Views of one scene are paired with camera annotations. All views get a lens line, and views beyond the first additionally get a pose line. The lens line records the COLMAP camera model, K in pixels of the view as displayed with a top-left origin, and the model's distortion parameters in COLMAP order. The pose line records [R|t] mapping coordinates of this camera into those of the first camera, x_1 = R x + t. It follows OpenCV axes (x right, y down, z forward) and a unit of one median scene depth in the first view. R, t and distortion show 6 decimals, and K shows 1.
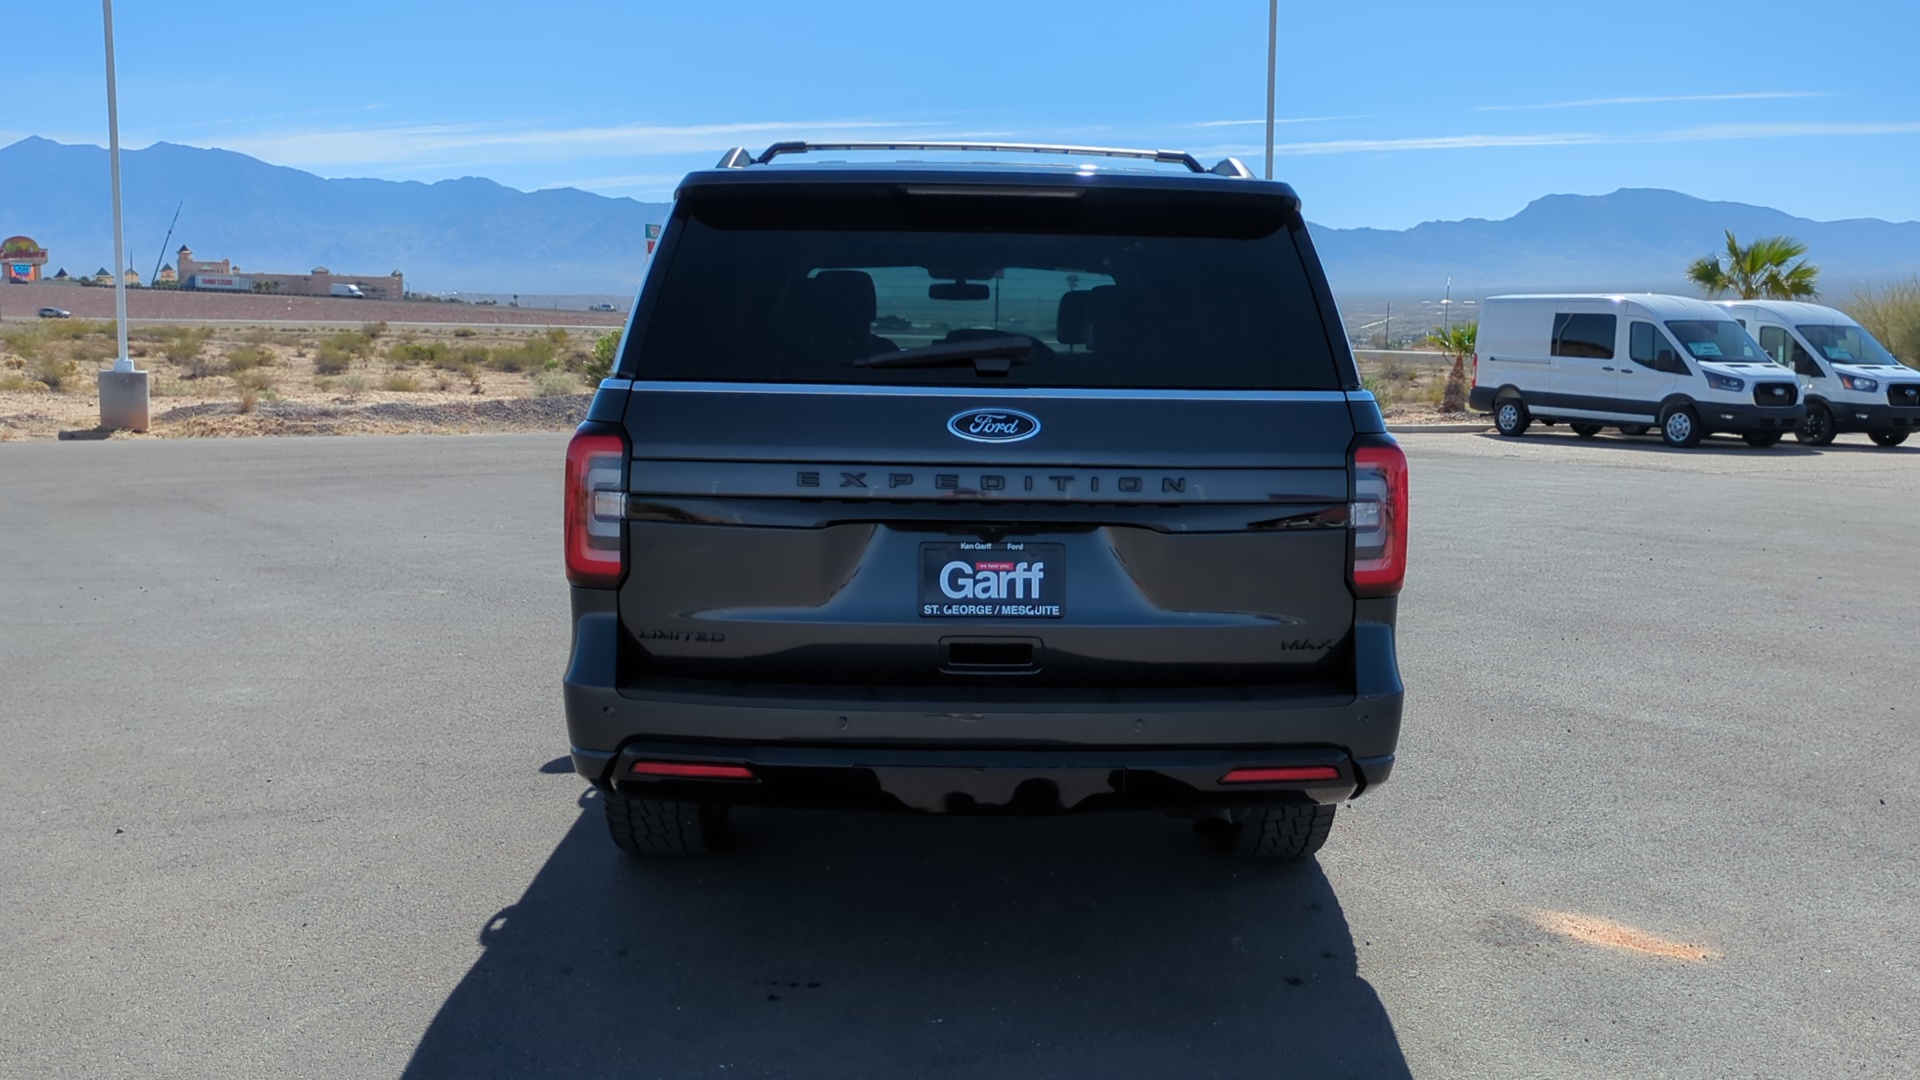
lens RADIAL K [[1636.6, 0, 992.1], [0, 1636.6, 551.4], [0, 0, 1]] dist [0.059673, -0.087444]
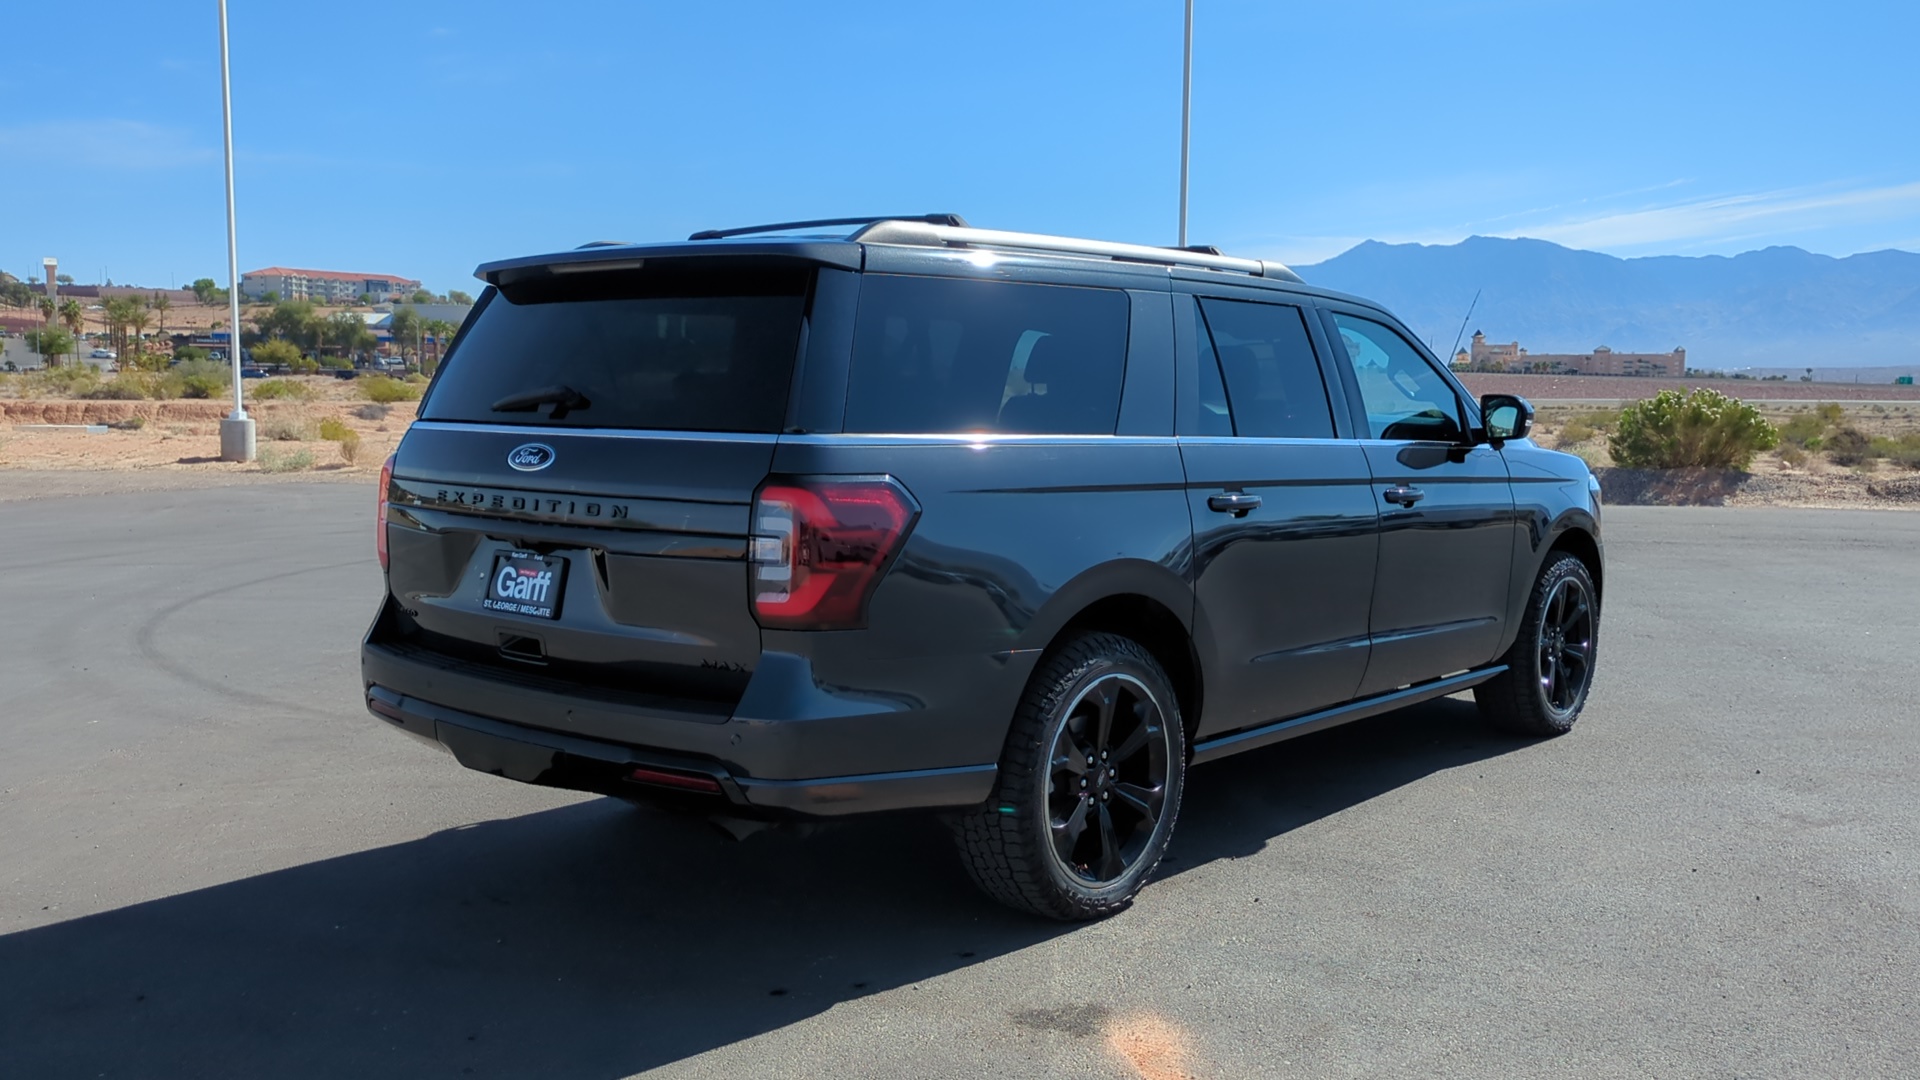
lens RADIAL K [[1636.6, 0, 993.4], [0, 1636.6, 568.5], [0, 0, 1]] dist [0.059673, -0.087444]
pose [[0.740891, 0.061832, -0.668773, 1.045486], [-0.085937, 0.996296, -0.003091, -0.019548], [0.666104, 0.059763, 0.743460, 0.313012]]
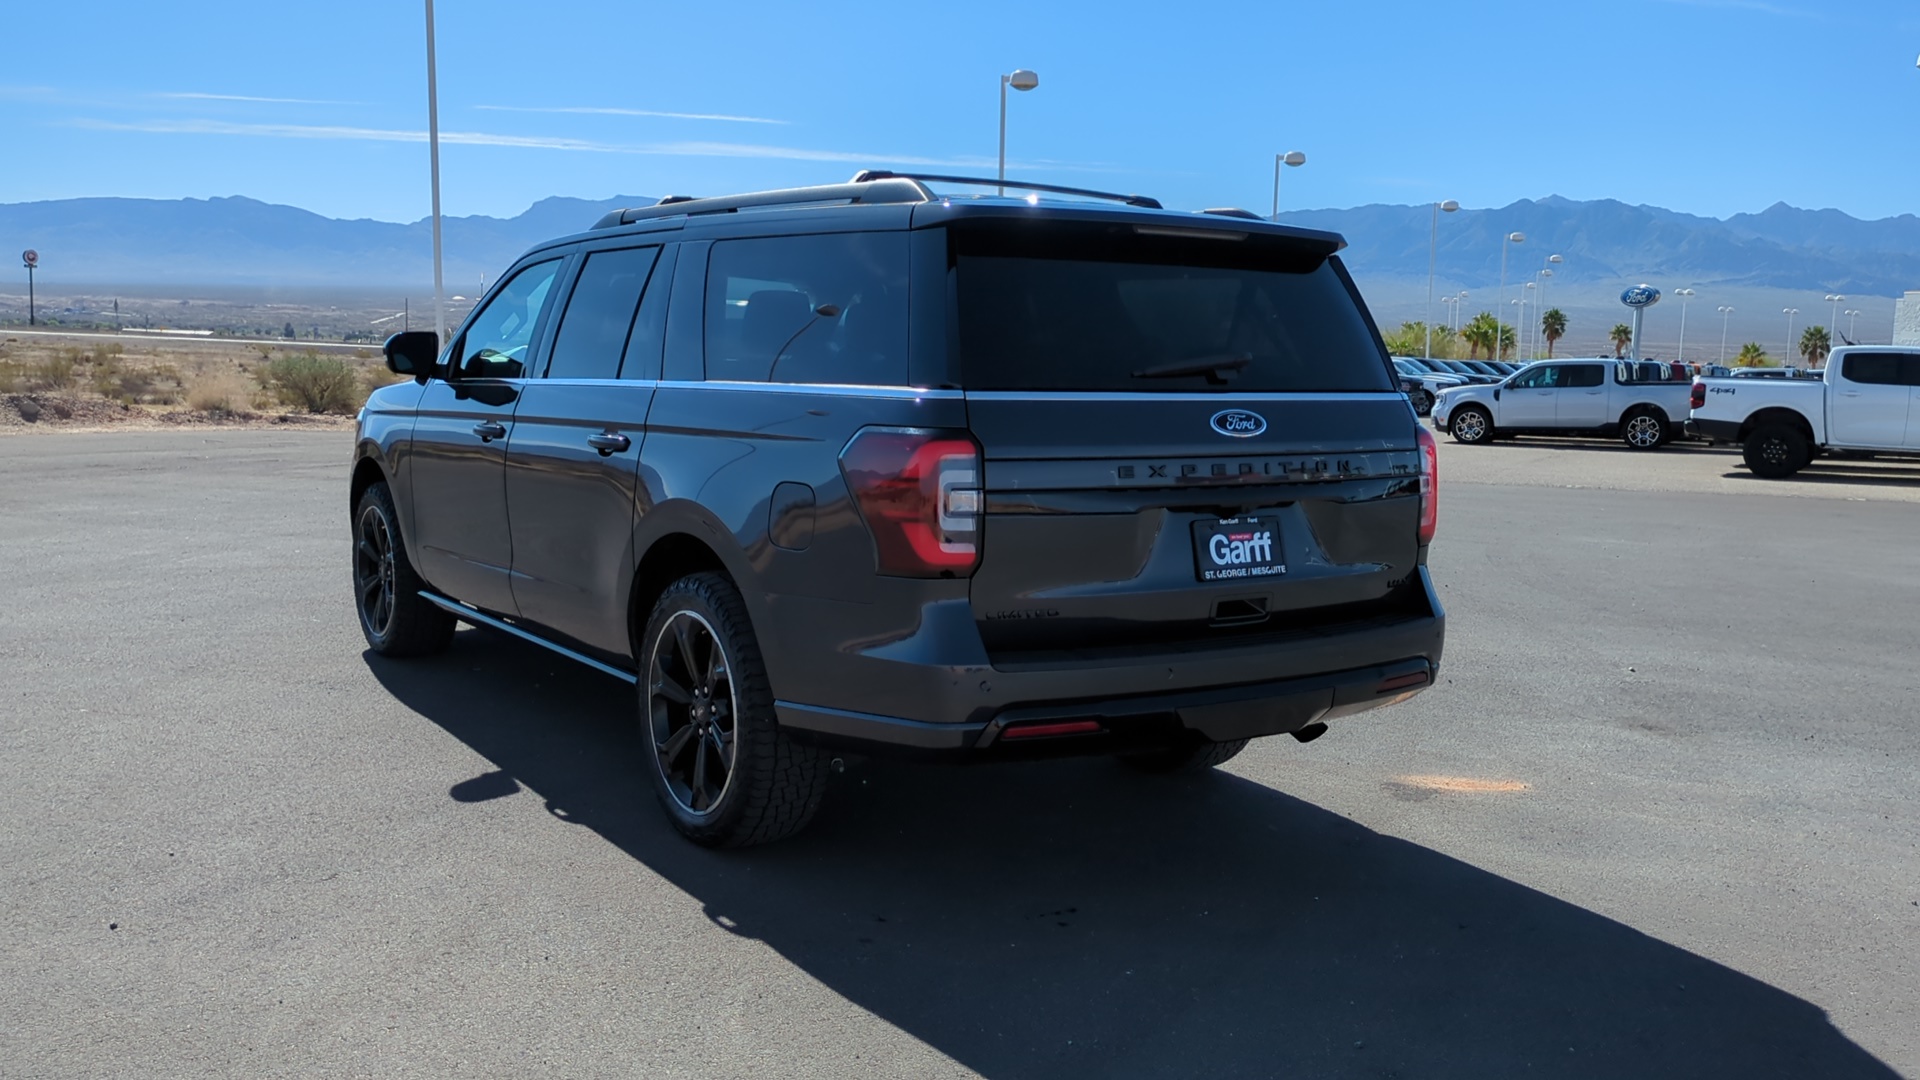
lens RADIAL K [[1636.6, 0, 978.6], [0, 1636.6, 545.5], [0, 0, 1]] dist [0.059673, -0.087444]
pose [[0.841611, -0.060111, 0.536728, -0.809243], [0.061393, 0.997993, 0.015505, -0.015454], [-0.536583, 0.019902, 0.843613, 0.057636]]
